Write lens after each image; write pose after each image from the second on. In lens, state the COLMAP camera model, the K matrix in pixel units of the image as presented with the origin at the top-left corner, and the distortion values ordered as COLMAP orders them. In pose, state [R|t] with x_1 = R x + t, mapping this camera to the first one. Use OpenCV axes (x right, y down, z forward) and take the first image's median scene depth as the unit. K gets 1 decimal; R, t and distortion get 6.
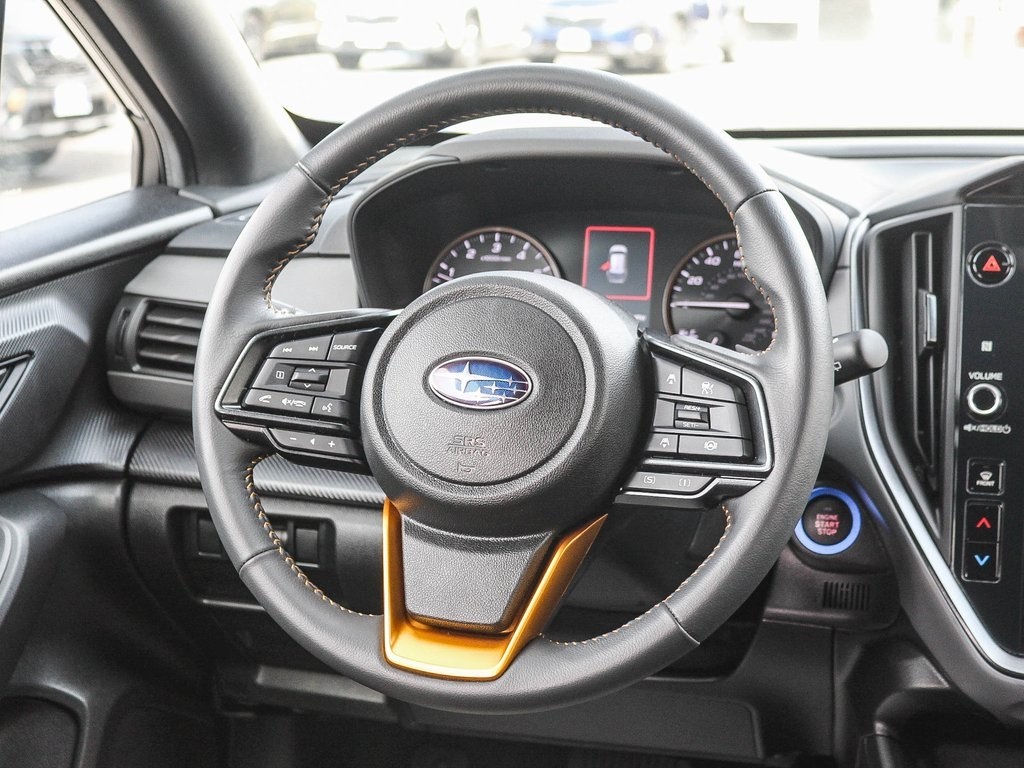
lens RADIAL K [[1700.0, 0, 512.0], [0, 1700.0, 384.0], [0, 0, 1]] dist [-0.032543, -0.031385]
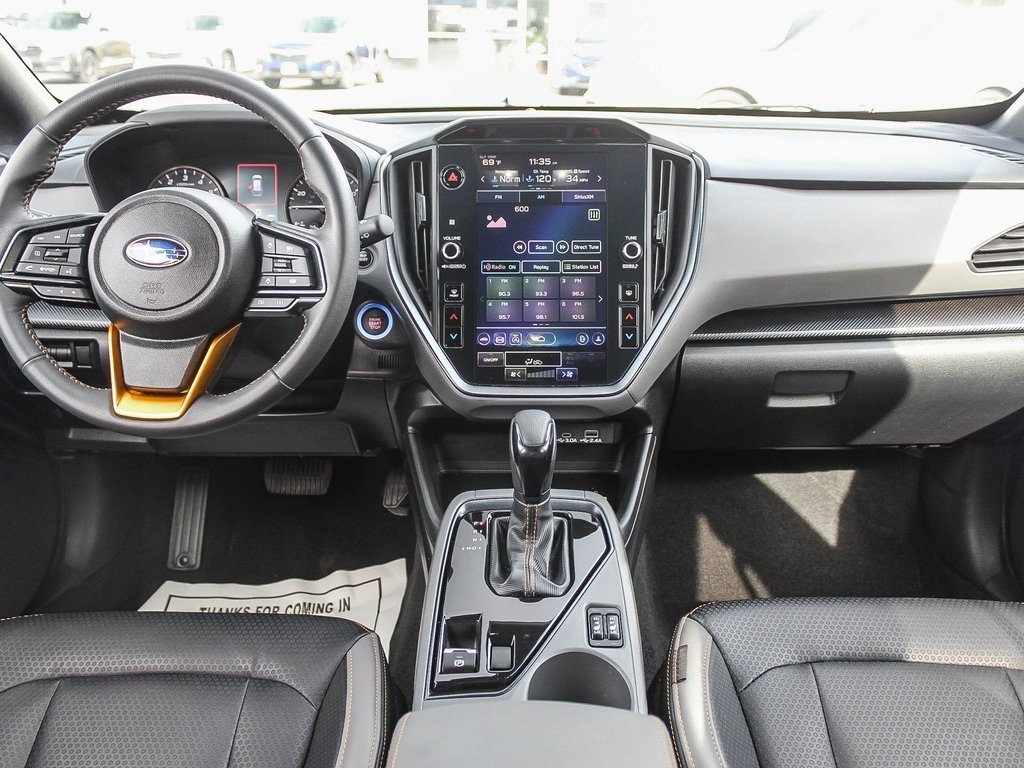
lens RADIAL K [[922.8, 0, 512.0], [0, 922.8, 384.0], [0, 0, 1]] dist [0.009903, 0.003022]
pose [[0.971924, -0.075494, 0.222856, 0.108671], [0.047289, 0.990478, 0.129292, 0.026855], [-0.230495, -0.115124, 0.966239, -0.016034]]
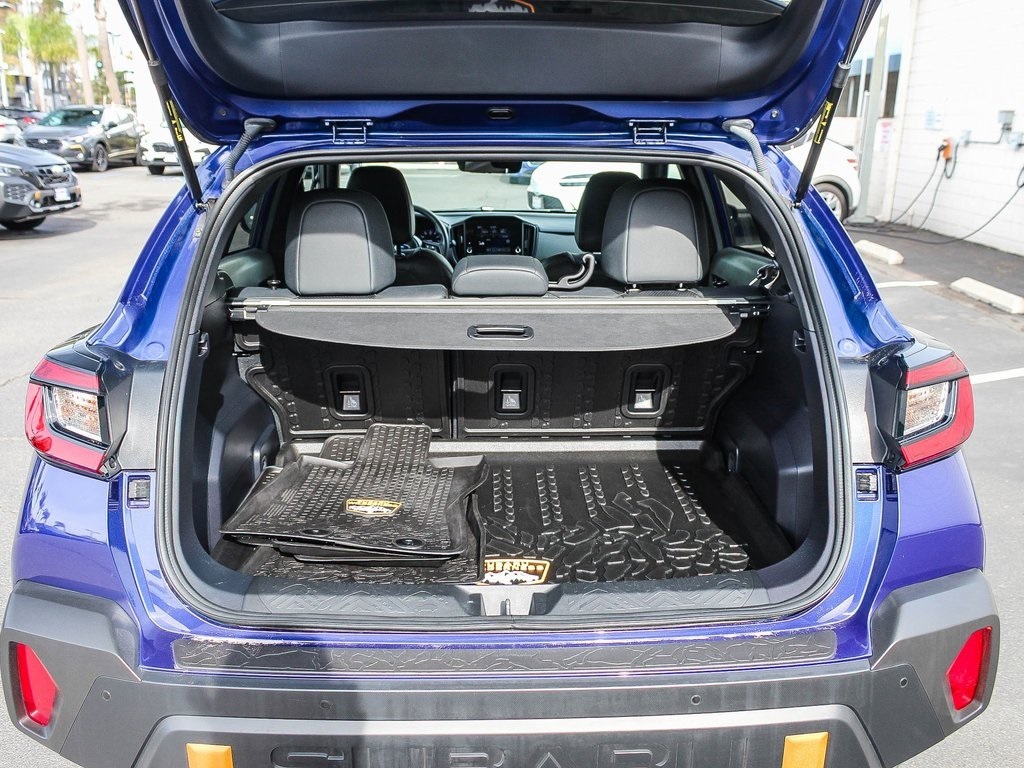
lens RADIAL K [[922.8, 0, 512.0], [0, 922.8, 384.0], [0, 0, 1]] dist [0.009903, 0.003022]
pose [[0.955195, -0.063561, 0.289071, -0.702499], [0.050715, 0.997373, 0.051722, 0.377211], [-0.291599, -0.034744, 0.955910, -2.757496]]
